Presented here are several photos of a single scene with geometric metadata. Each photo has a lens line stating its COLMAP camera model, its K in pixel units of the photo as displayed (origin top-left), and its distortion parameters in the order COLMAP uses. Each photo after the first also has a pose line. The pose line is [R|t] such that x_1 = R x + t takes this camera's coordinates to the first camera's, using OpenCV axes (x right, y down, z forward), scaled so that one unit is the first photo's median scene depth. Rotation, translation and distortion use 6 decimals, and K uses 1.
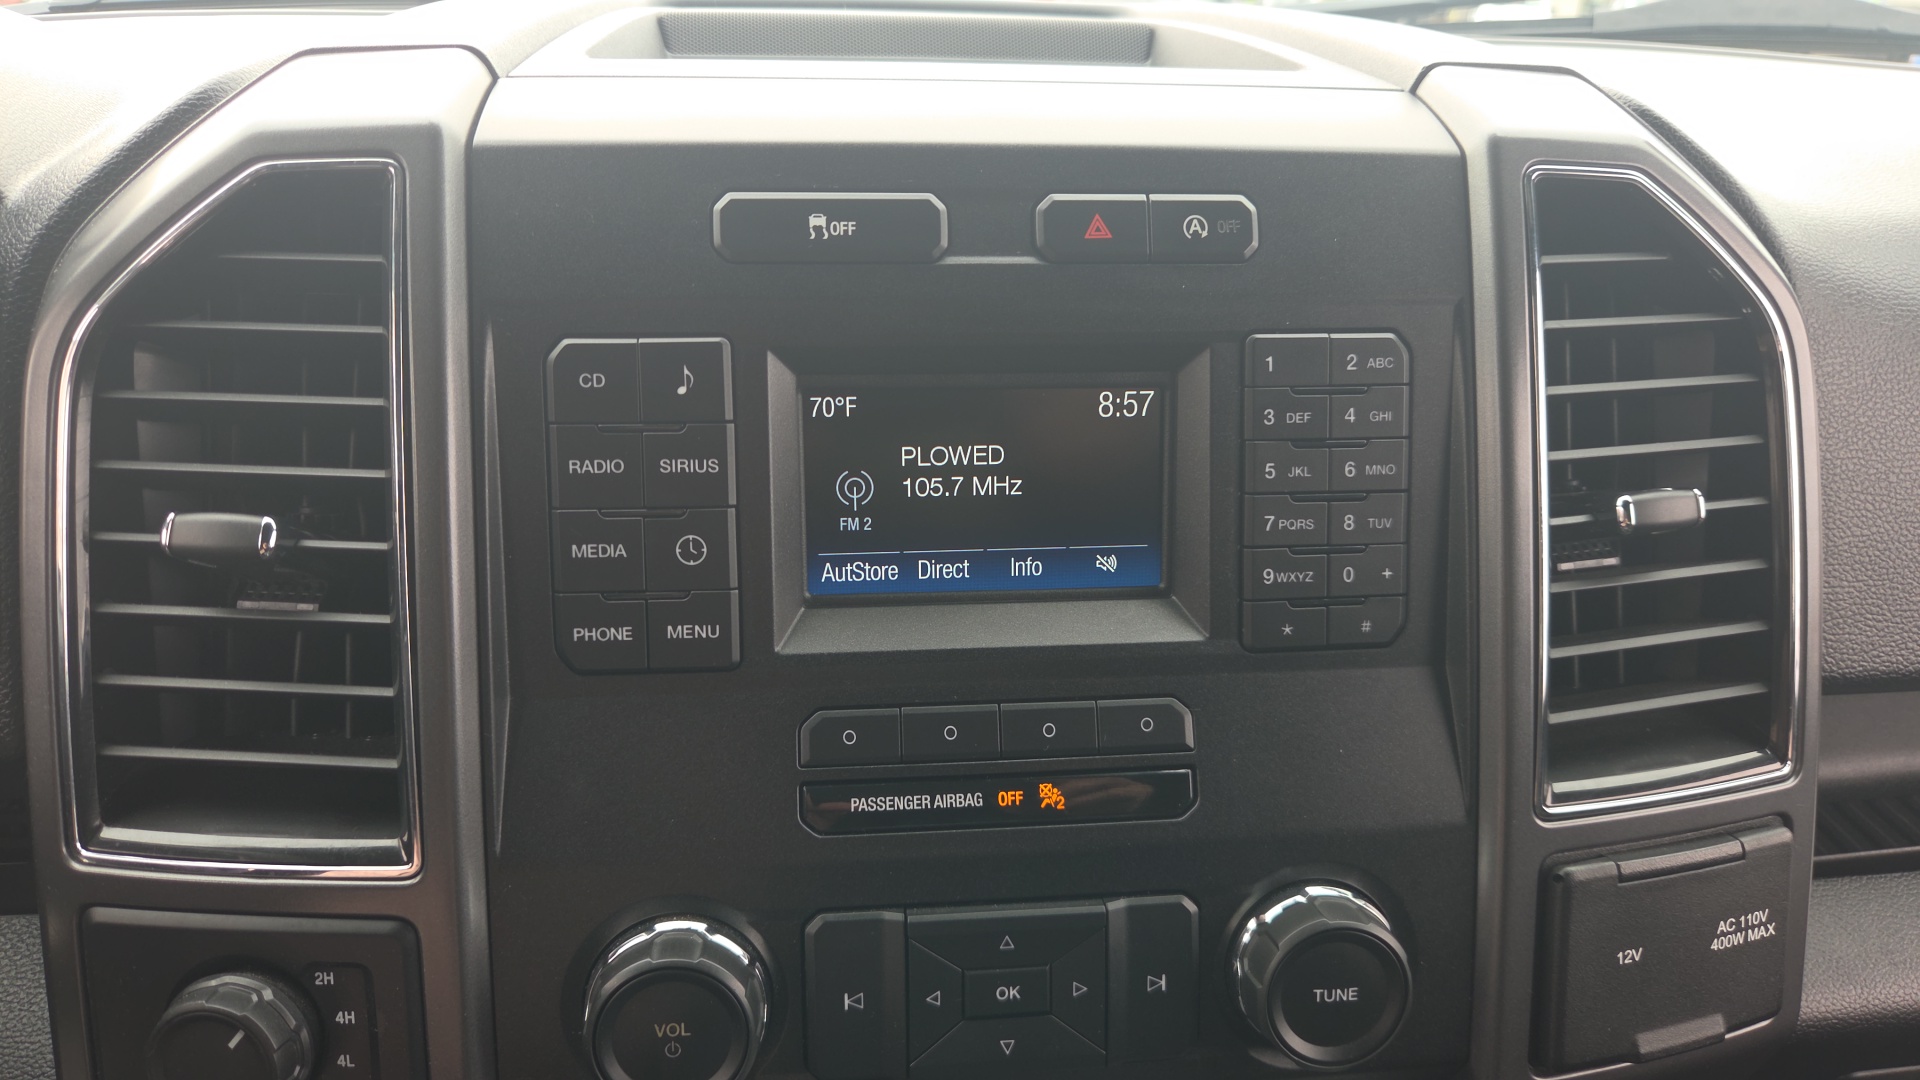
lens RADIAL K [[1266.3, 0, 953.8], [0, 1266.3, 601.9], [0, 0, 1]] dist [0.057587, -0.046701]
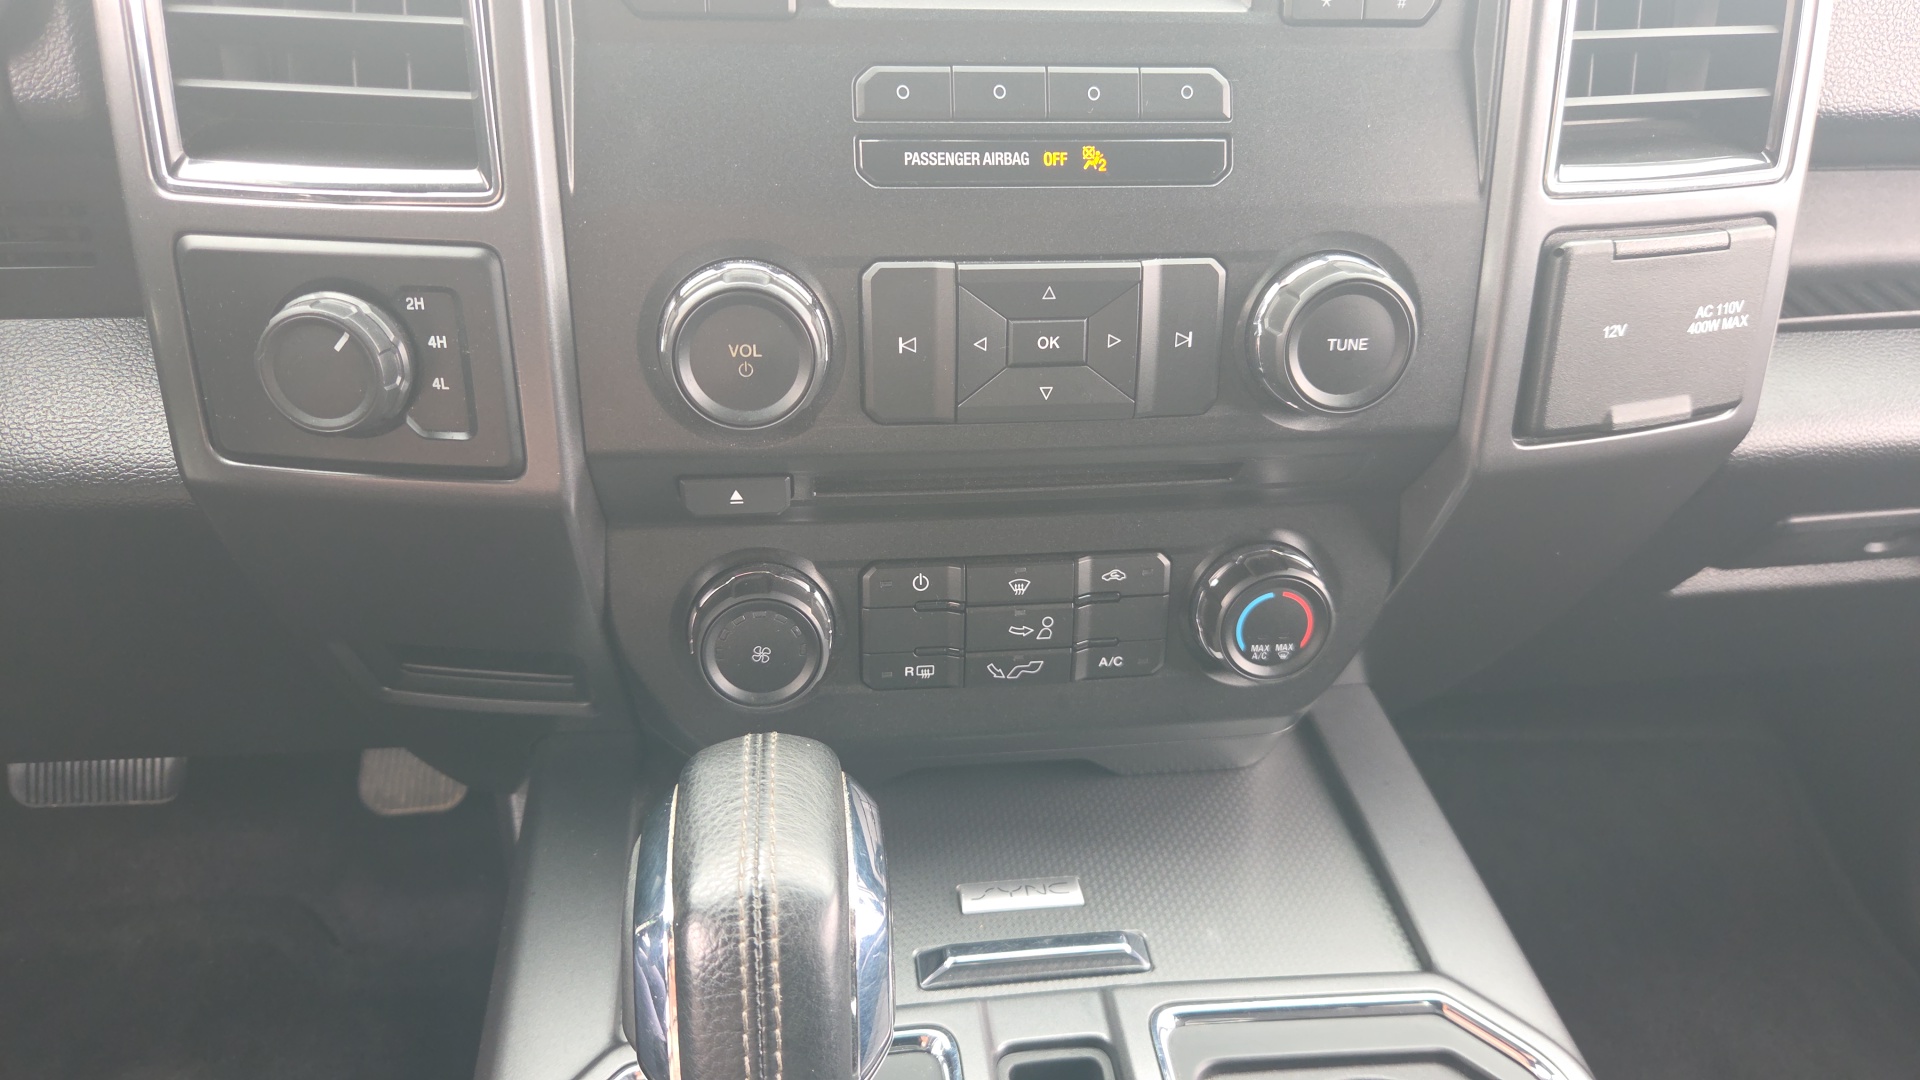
lens RADIAL K [[1266.3, 0, 964.8], [0, 1266.3, 537.0], [0, 0, 1]] dist [0.057587, -0.046701]
pose [[0.999589, 0.007635, 0.027639, -0.057582], [-0.012519, 0.983386, 0.181095, 0.274811], [-0.025797, -0.181366, 0.983077, -0.093336]]
